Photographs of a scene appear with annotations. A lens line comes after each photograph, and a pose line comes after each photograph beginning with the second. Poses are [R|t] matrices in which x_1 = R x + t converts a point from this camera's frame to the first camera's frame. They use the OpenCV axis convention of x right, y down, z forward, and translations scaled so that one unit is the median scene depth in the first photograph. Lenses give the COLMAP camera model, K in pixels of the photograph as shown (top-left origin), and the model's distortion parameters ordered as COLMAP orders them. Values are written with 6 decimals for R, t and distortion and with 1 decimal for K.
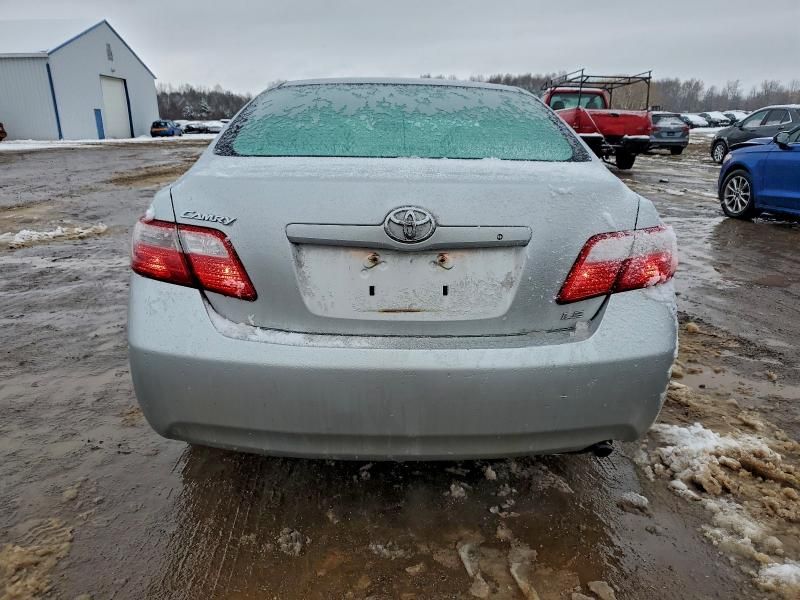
lens RADIAL K [[613.7, 0, 400.0], [0, 613.7, 300.8], [0, 0, 1]] dist [0.016103, 0.003883]
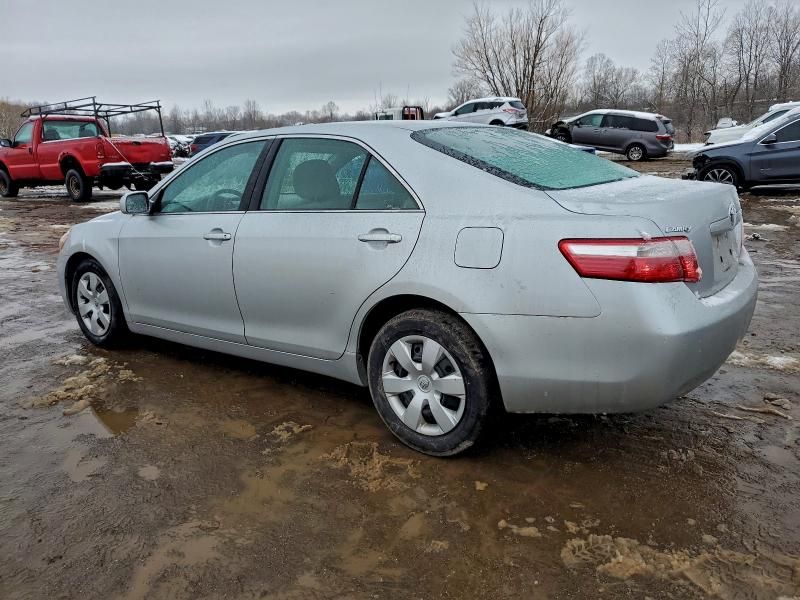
lens RADIAL K [[613.7, 0, 399.3], [0, 613.7, 298.3], [0, 0, 1]] dist [0.016103, 0.003883]
pose [[0.633213, -0.222652, 0.741260, -0.178200], [0.252442, 0.964767, 0.074142, -0.024952], [-0.731652, 0.140177, 0.667110, 0.056151]]
